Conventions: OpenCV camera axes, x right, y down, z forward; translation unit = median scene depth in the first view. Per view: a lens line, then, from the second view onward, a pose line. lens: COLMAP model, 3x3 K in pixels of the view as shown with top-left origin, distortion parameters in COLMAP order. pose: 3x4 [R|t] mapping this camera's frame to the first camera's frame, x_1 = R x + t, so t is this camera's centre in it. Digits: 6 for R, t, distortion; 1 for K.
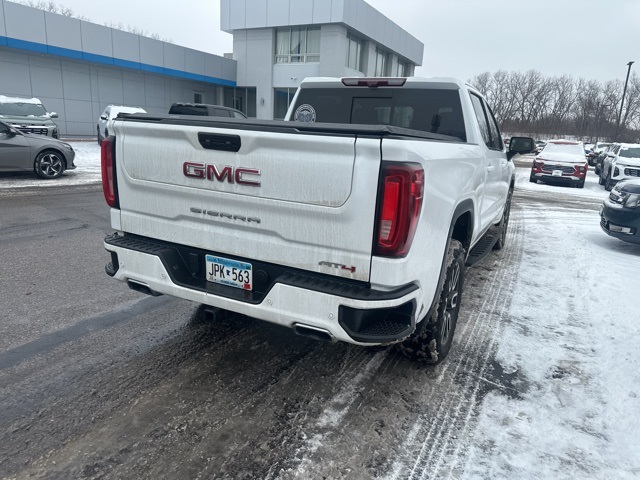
lens RADIAL K [[450.6, 0, 325.0], [0, 450.6, 241.1], [0, 0, 1]] dist [0.080918, -0.098957]
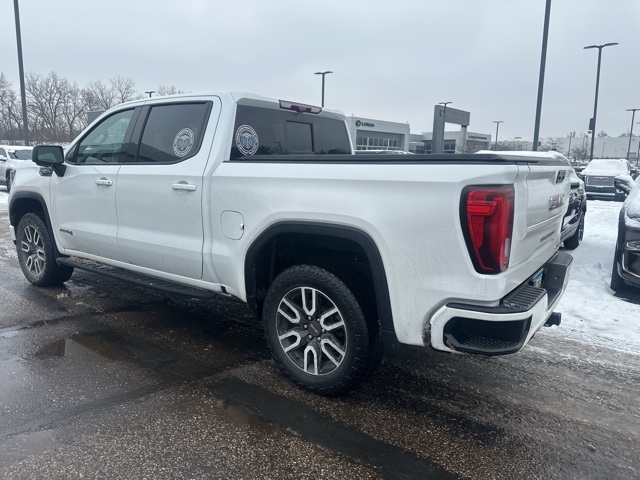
lens RADIAL K [[445.1, 0, 323.0], [0, 445.1, 240.4], [0, 0, 1]] dist [0.098988, -0.124123]
pose [[0.165115, -0.229370, 0.959232, -1.338498], [0.219865, 0.956667, 0.190910, -0.367833], [-0.961455, 0.179379, 0.208391, 1.196746]]
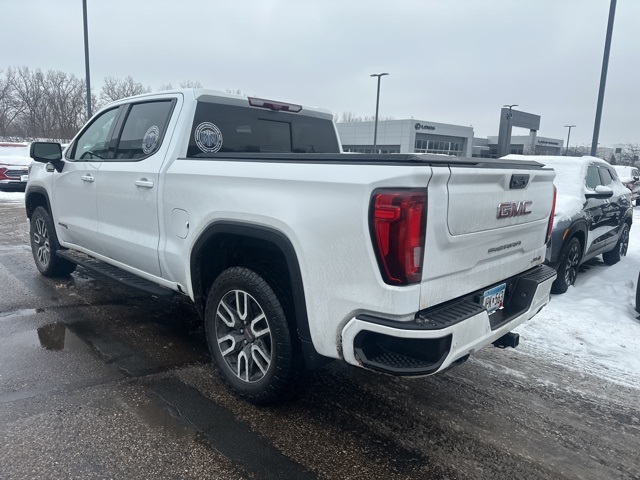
lens RADIAL K [[447.3, 0, 322.0], [0, 447.3, 245.3], [0, 0, 1]] dist [0.079854, -0.100639]
pose [[0.297170, -0.222713, 0.928487, -1.226885], [0.204217, 0.964740, 0.166048, -0.298604], [-0.932730, 0.140268, 0.332174, 0.944714]]
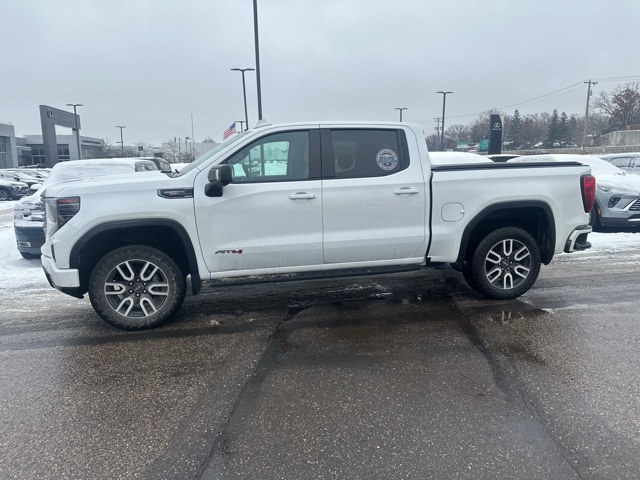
lens RADIAL K [[448.1, 0, 326.6], [0, 448.1, 233.7], [0, 0, 1]] dist [0.064734, -0.073531]
pose [[-0.618491, -0.168036, 0.767615, -1.331577], [0.161288, 0.928922, 0.333302, -0.839025], [-0.769061, 0.329951, -0.547427, 3.072351]]
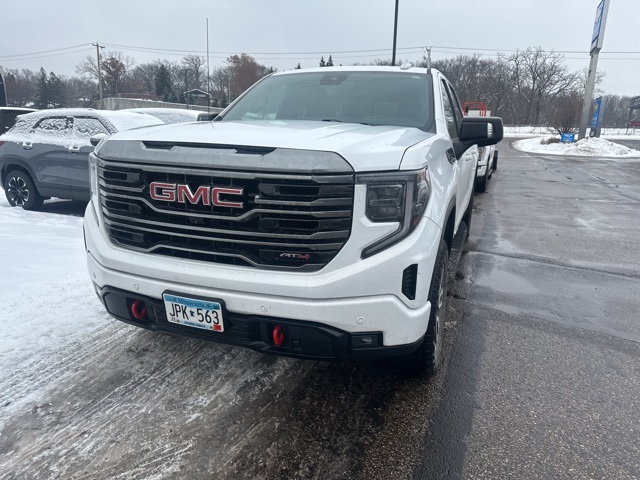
lens RADIAL K [[451.0, 0, 323.0], [0, 451.0, 236.0], [0, 0, 1]] dist [0.048606, -0.060545]
pose [[-0.991024, -0.057054, -0.120897, 0.674515], [-0.104780, 0.893134, 0.437416, -0.802111], [0.083021, 0.446157, -0.891096, 3.604118]]
